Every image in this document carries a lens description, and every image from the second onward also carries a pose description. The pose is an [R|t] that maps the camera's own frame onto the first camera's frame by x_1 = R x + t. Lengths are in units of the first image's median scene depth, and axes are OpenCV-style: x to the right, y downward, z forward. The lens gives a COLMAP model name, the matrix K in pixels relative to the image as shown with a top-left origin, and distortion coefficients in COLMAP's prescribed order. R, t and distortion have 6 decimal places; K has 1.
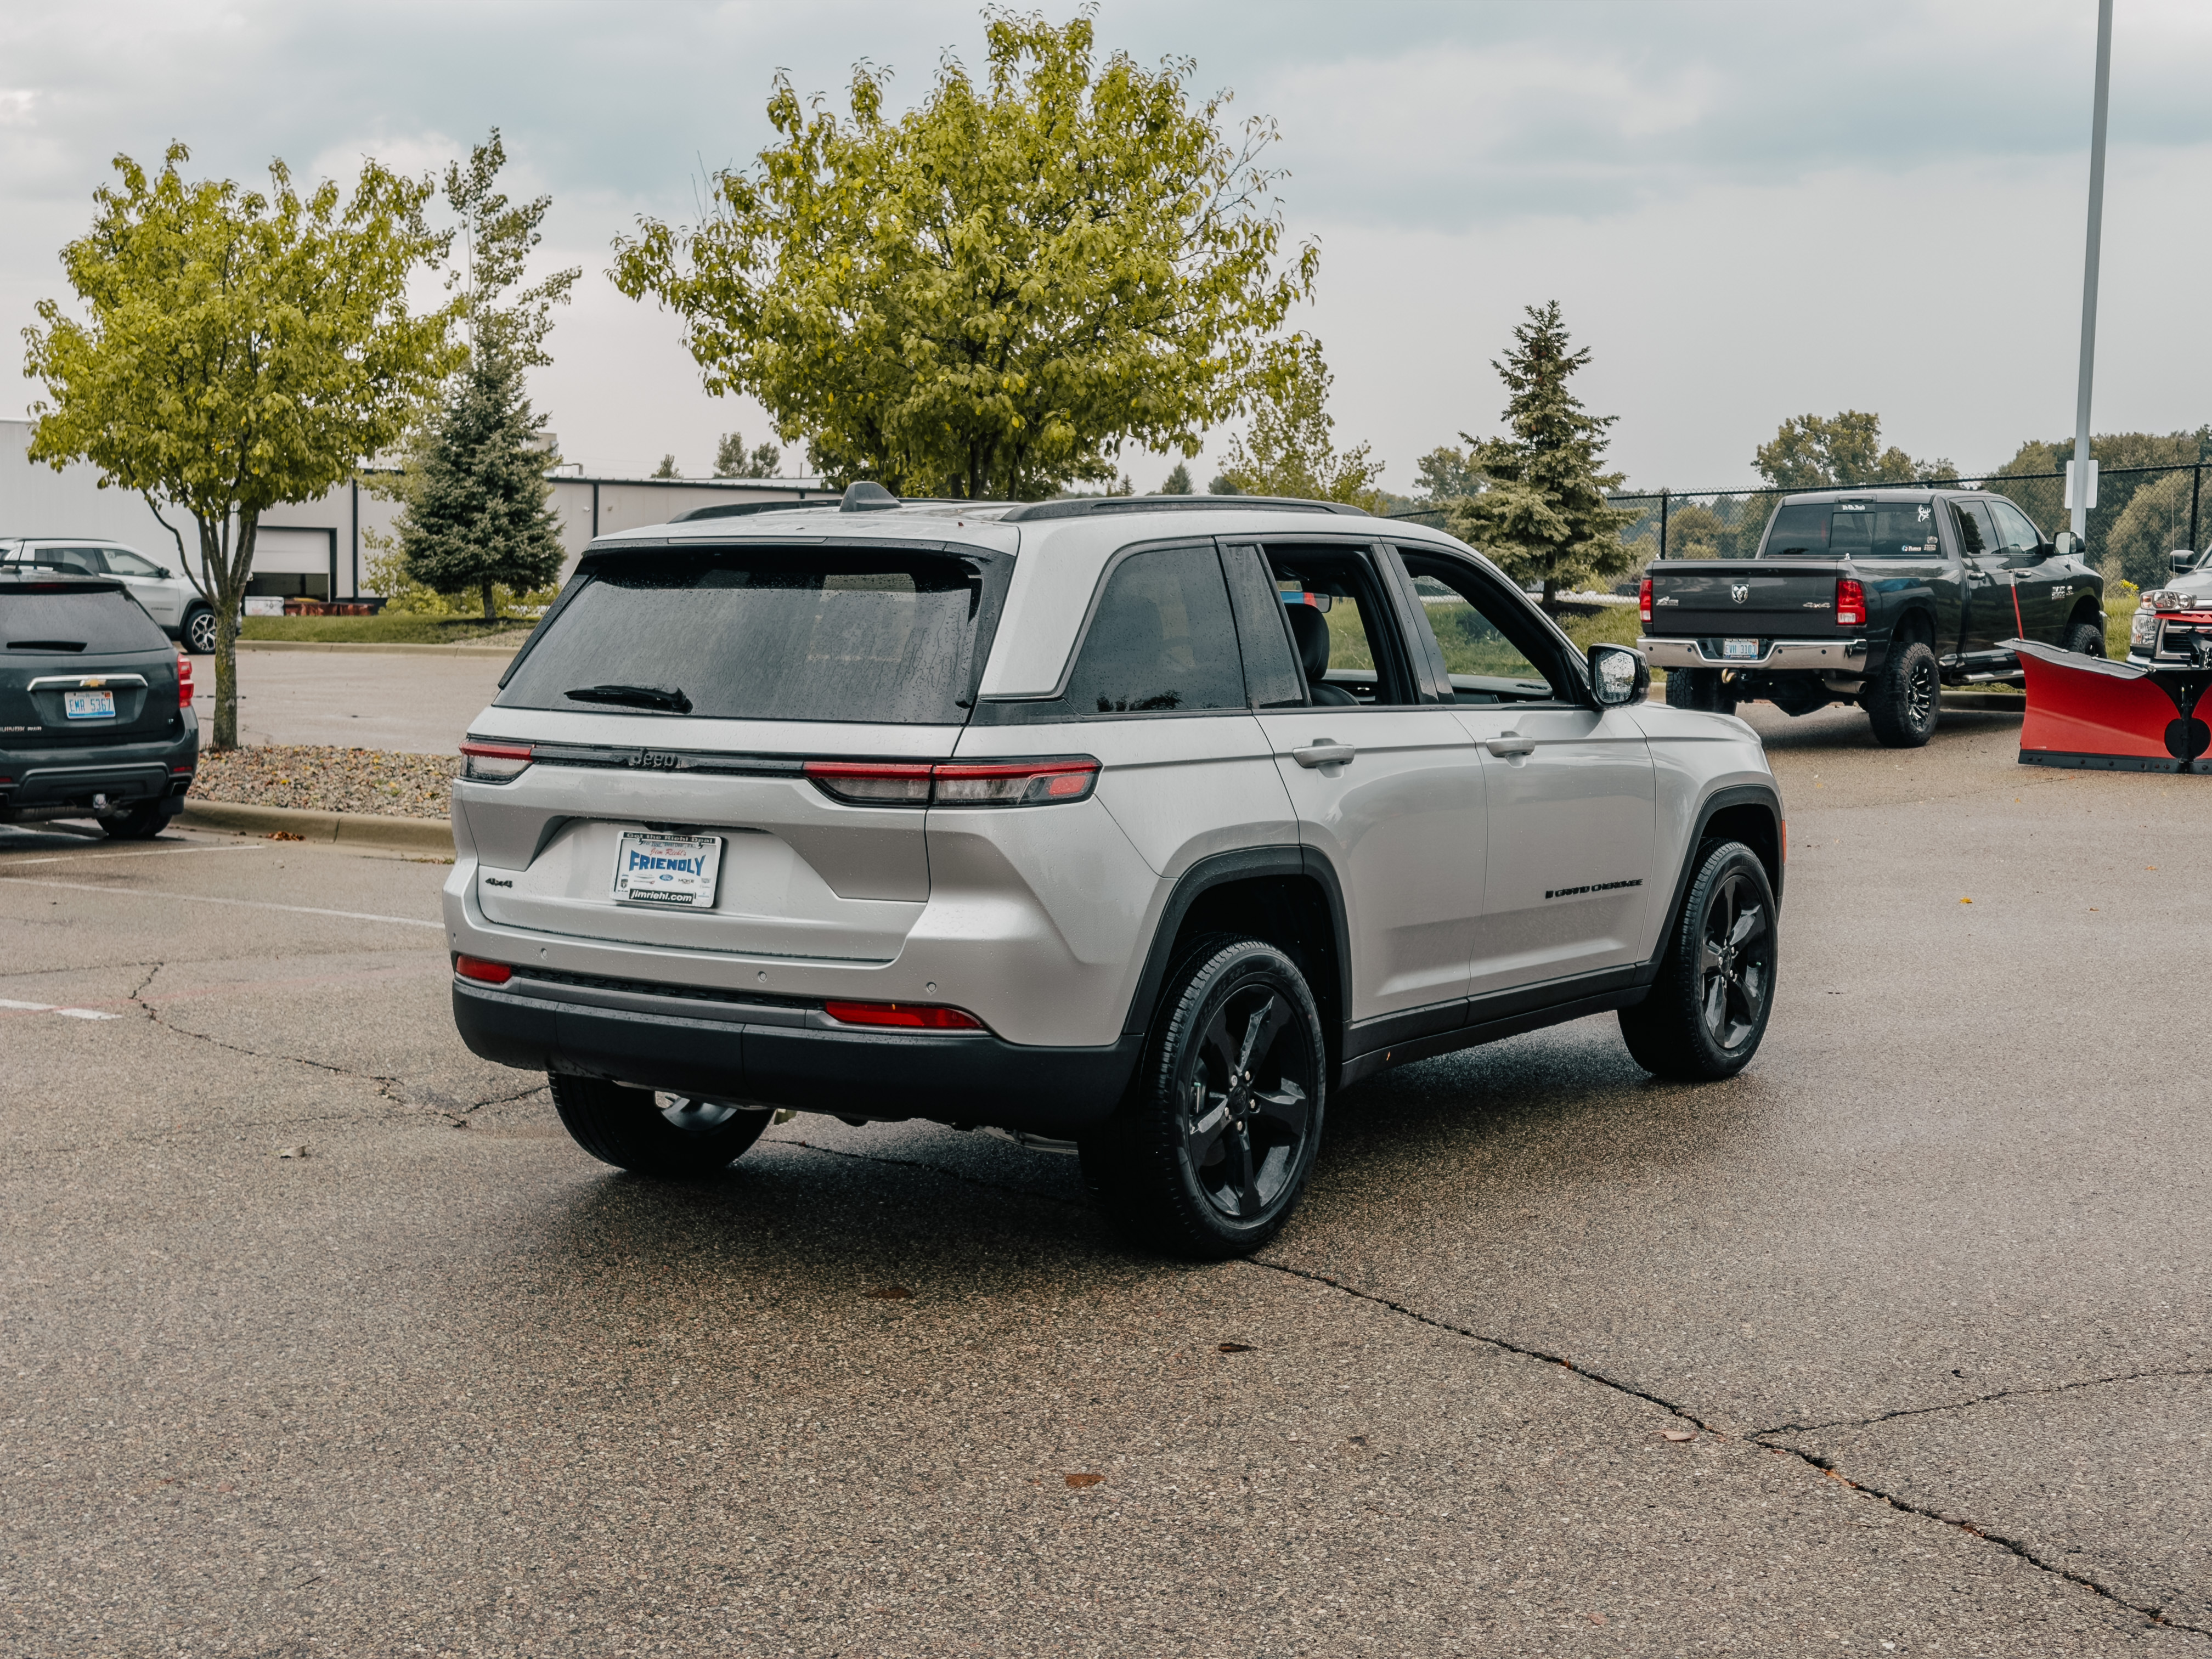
lens RADIAL K [[3076.8, 0, 1111.2], [0, 3076.8, 829.3], [0, 0, 1]] dist [0.049987, 0.000000]
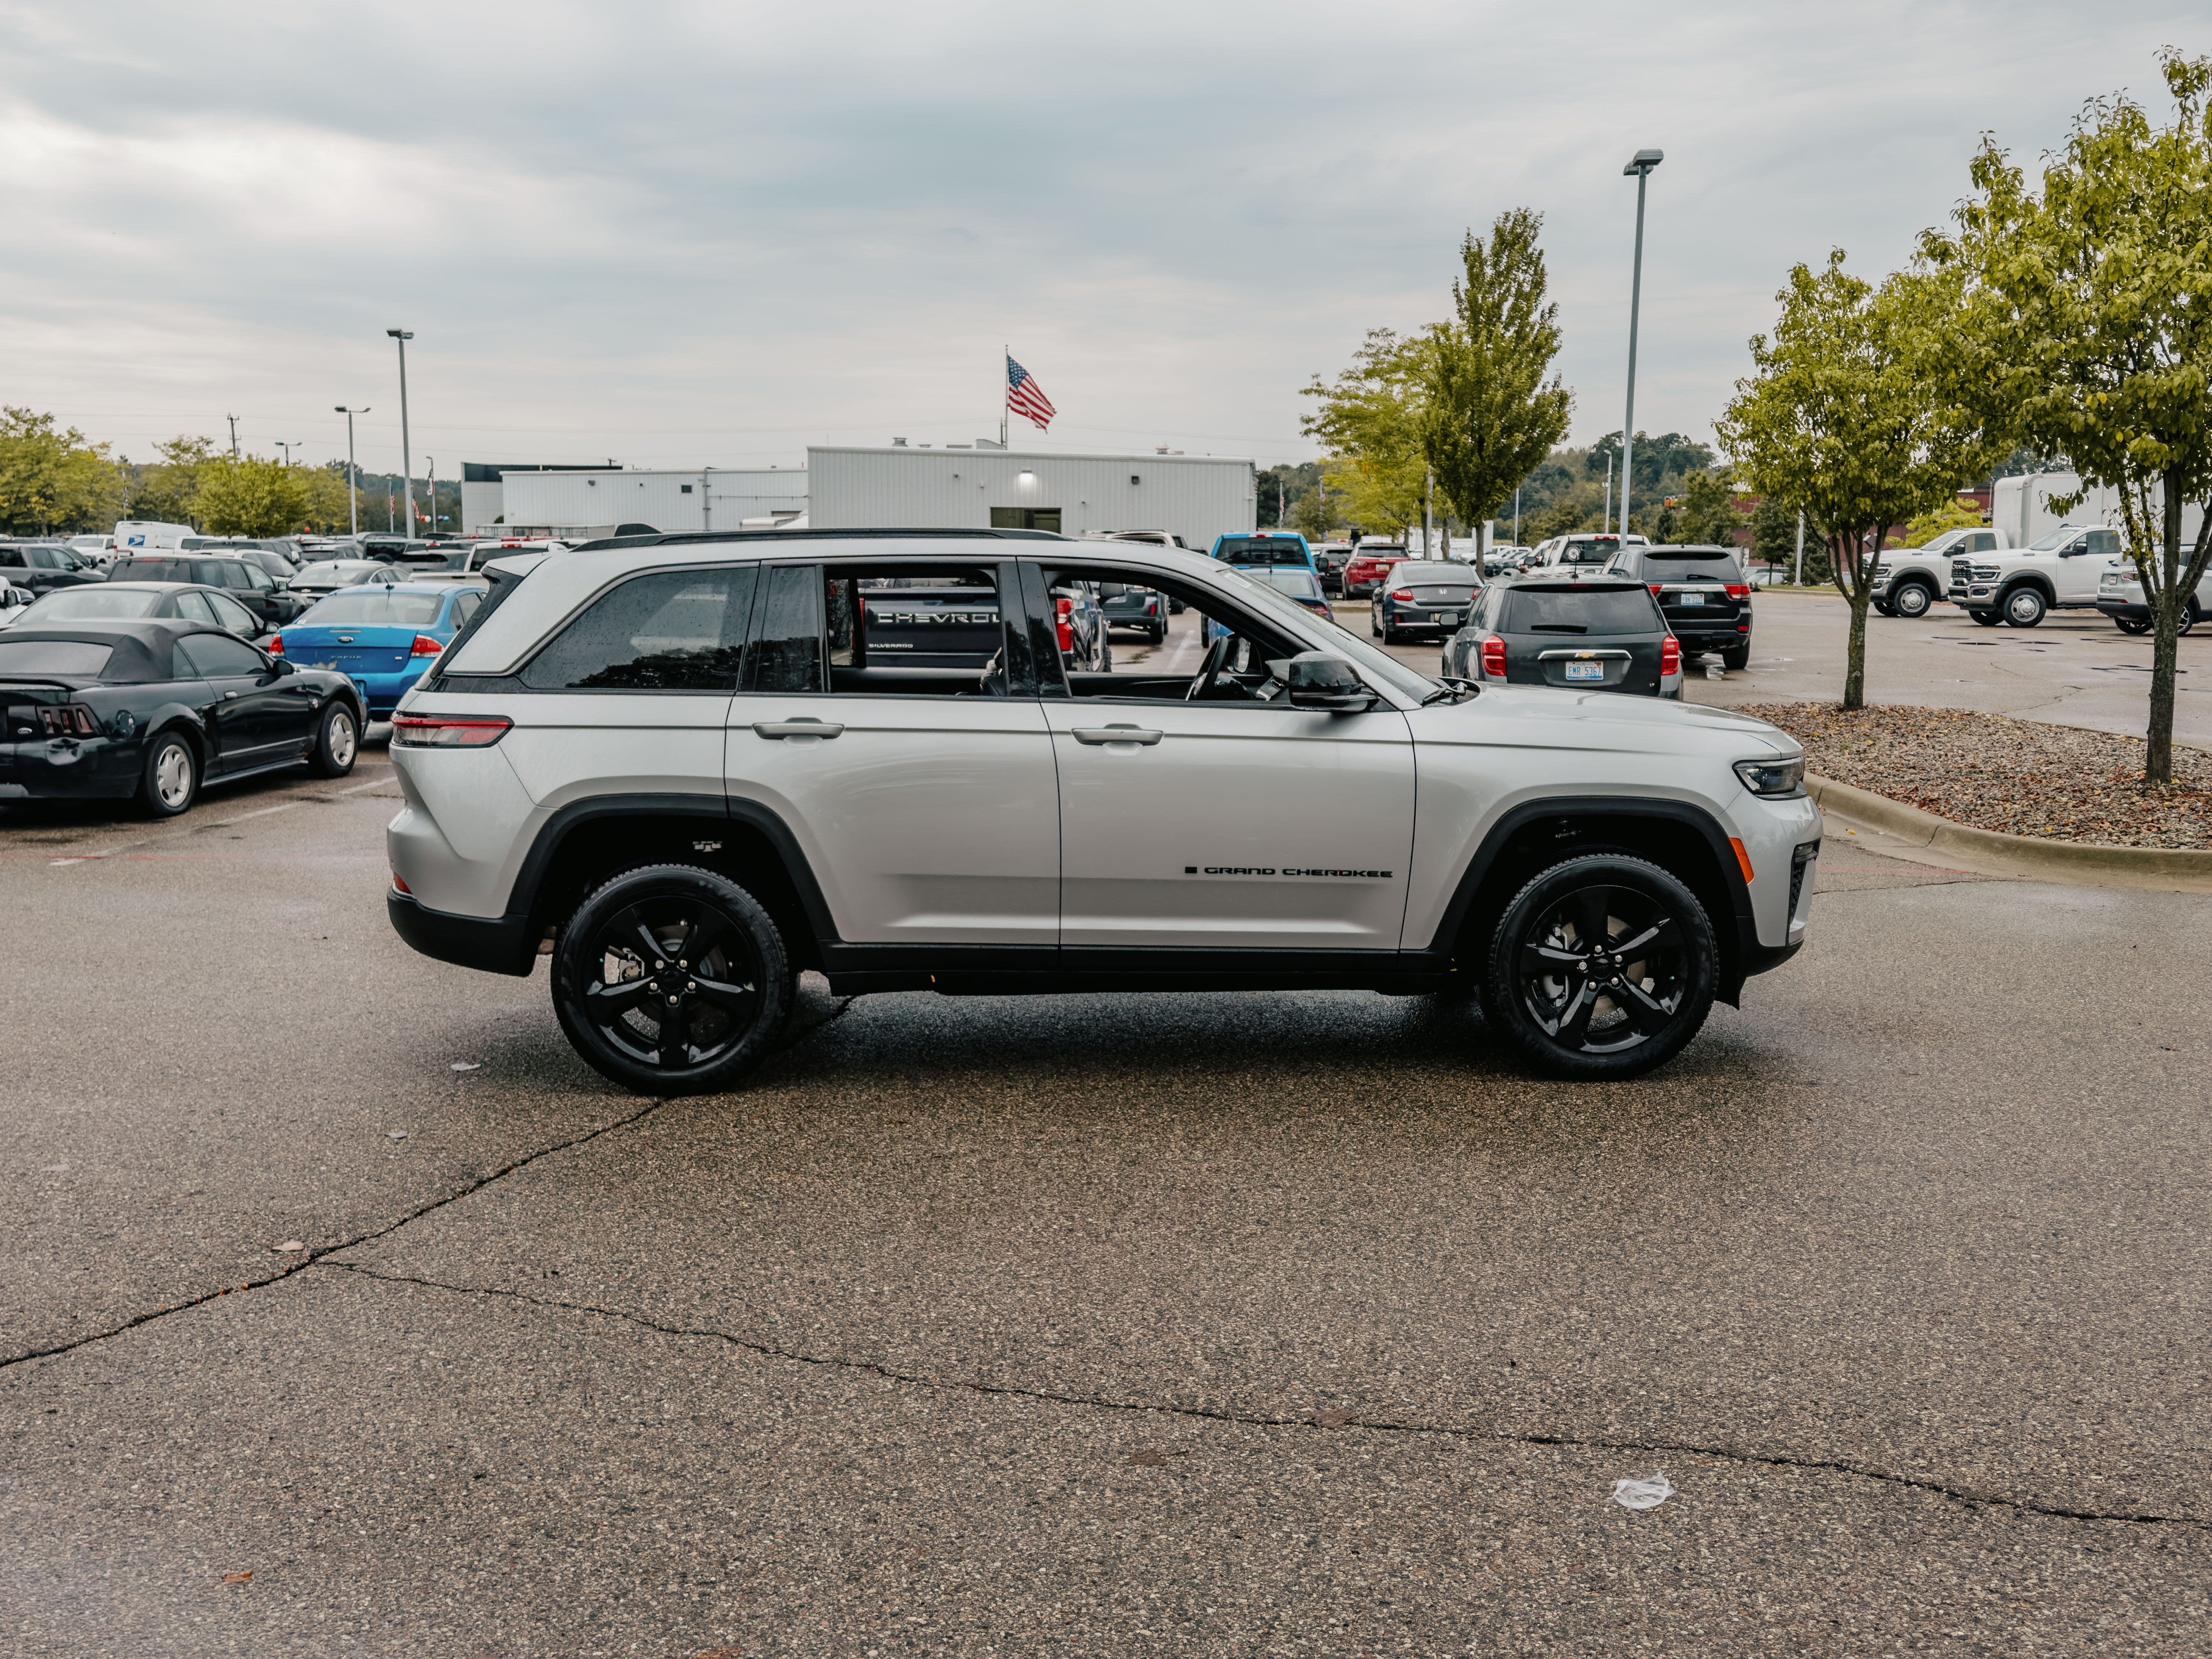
lens RADIAL K [[2191.3, 0, 1104.2], [0, 2191.3, 826.4], [0, 0, 1]] dist [0.066879, 0.000000]
pose [[0.580609, 0.090834, -0.809099, 0.859147], [-0.063896, 0.995776, 0.065940, -0.050860], [0.811671, 0.013413, 0.583961, 0.549683]]
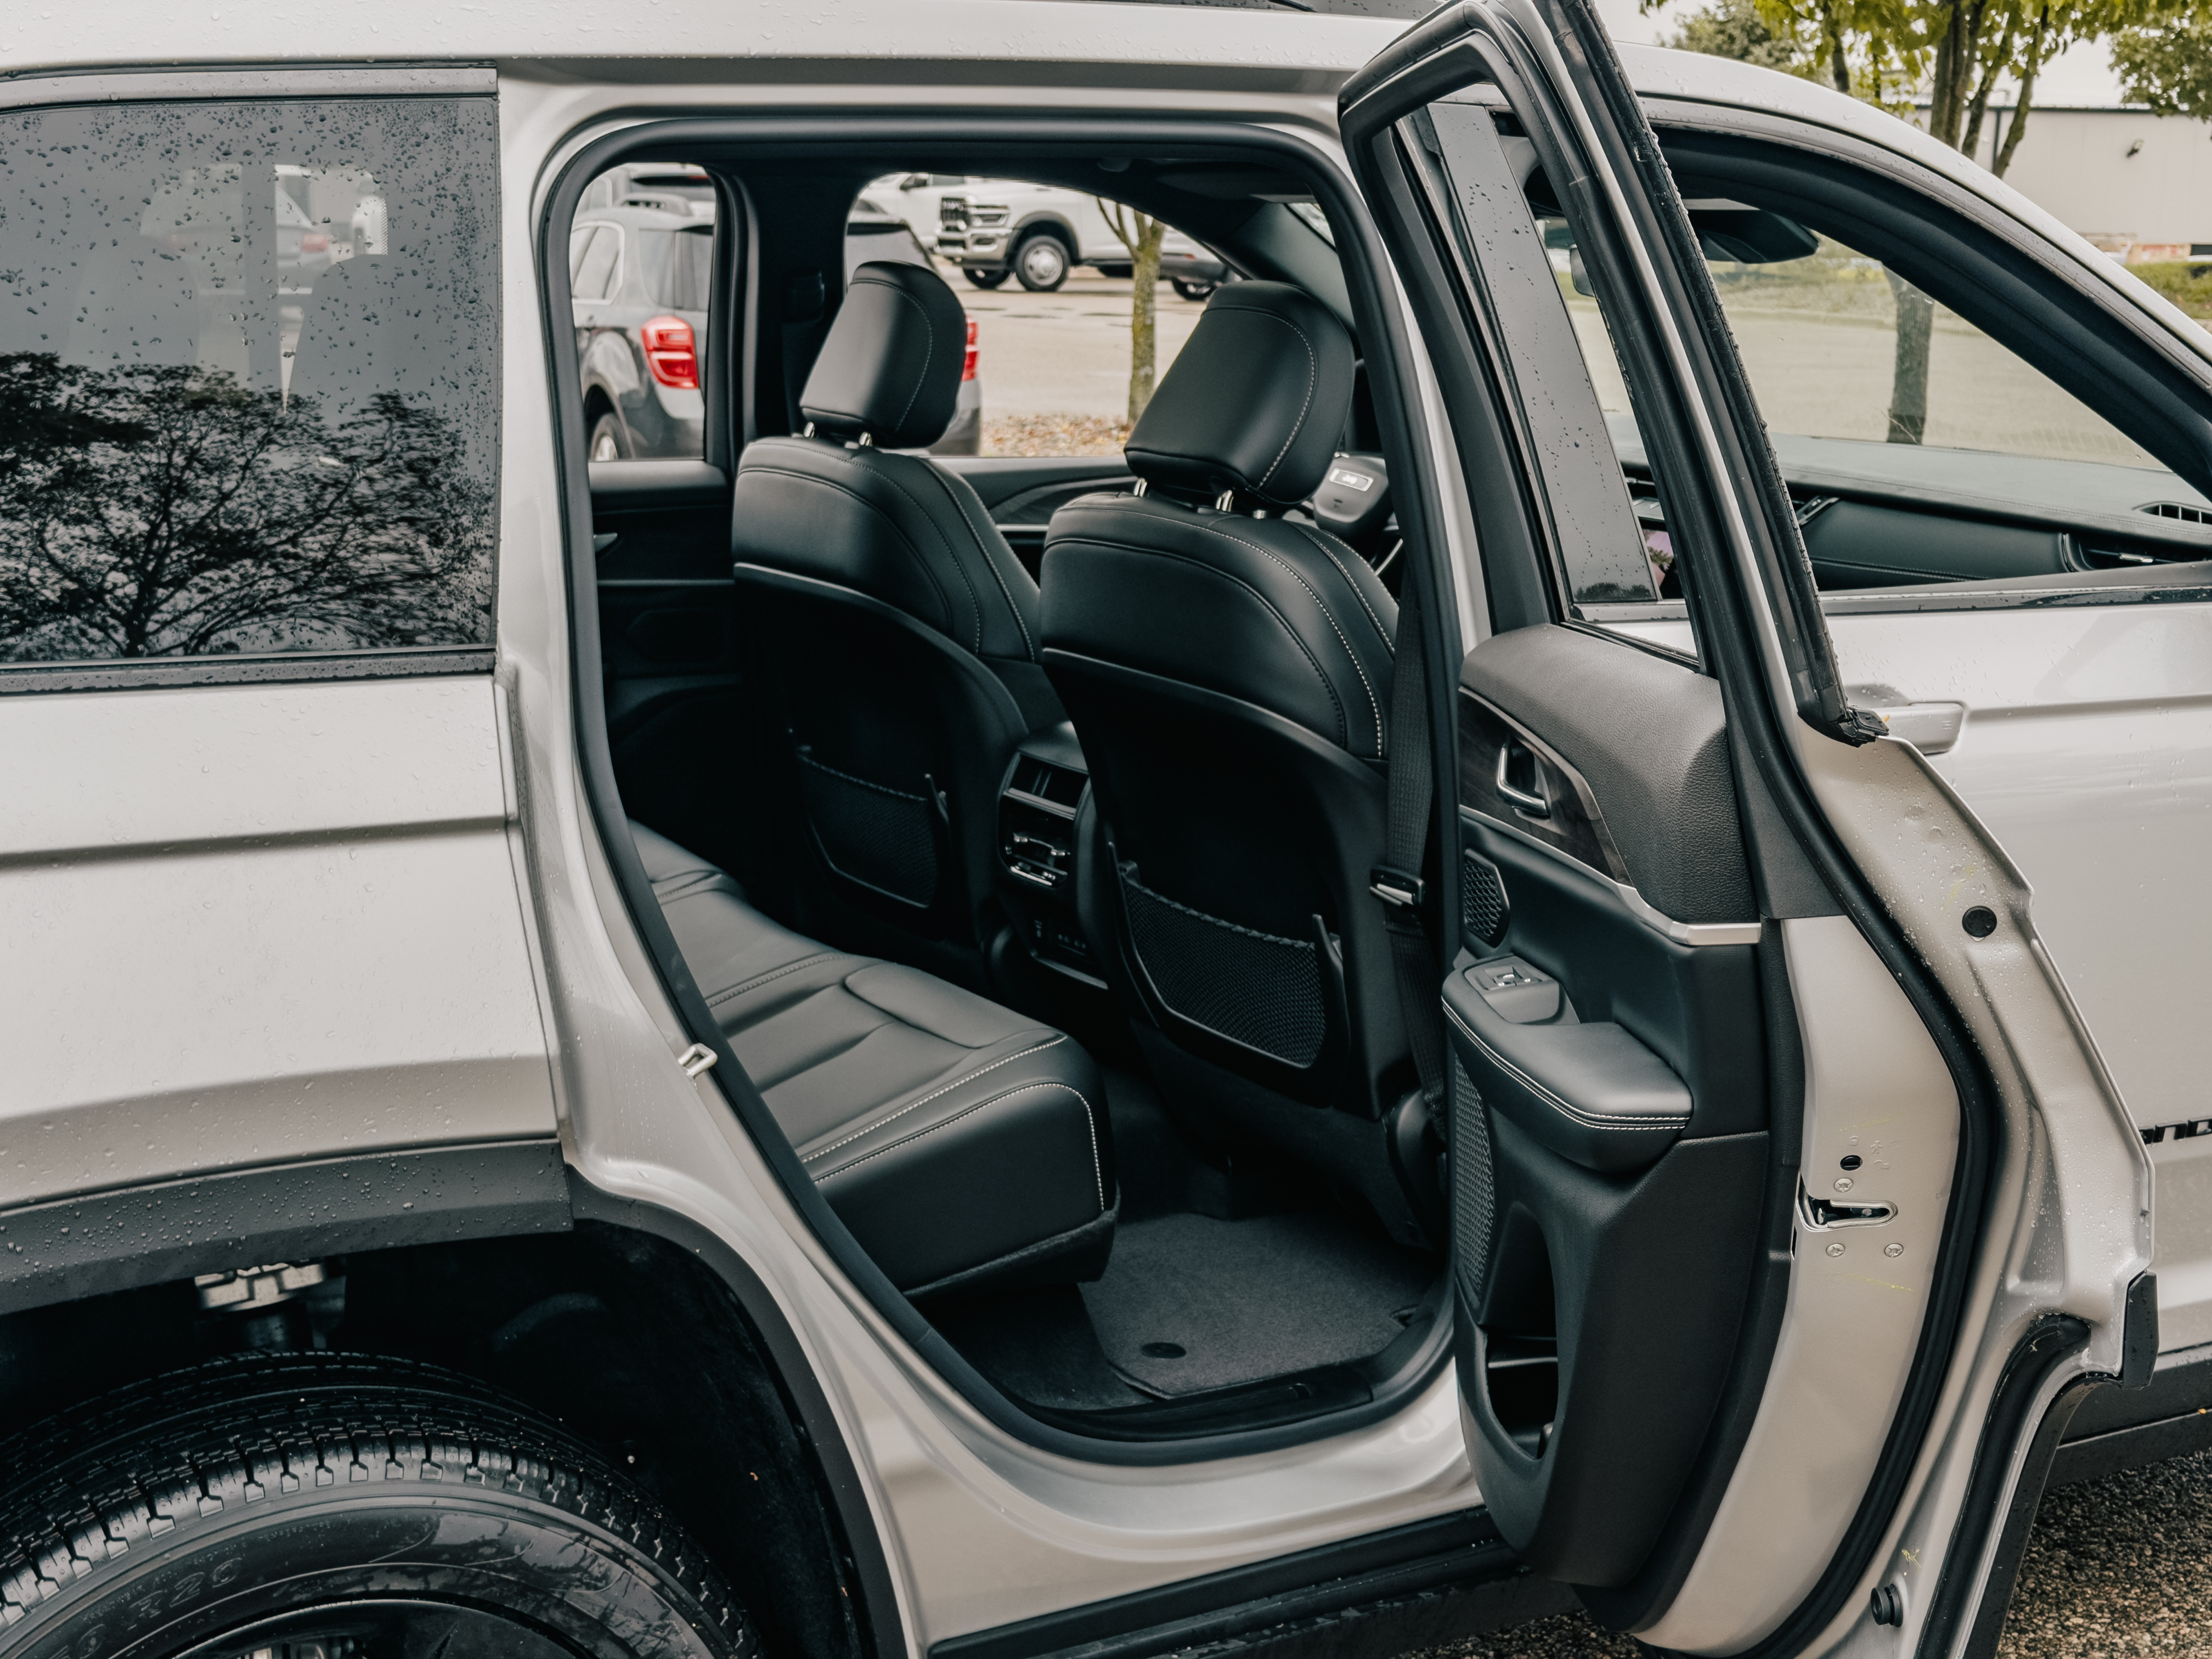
lens RADIAL K [[3076.8, 0, 1105.7], [0, 3076.8, 825.7], [0, 0, 1]] dist [0.049987, 0.000000]
pose [[0.895932, 0.086677, -0.435653, 0.217646], [-0.036860, 0.991902, 0.121543, -0.057377], [0.442660, -0.092836, 0.891871, 0.720387]]
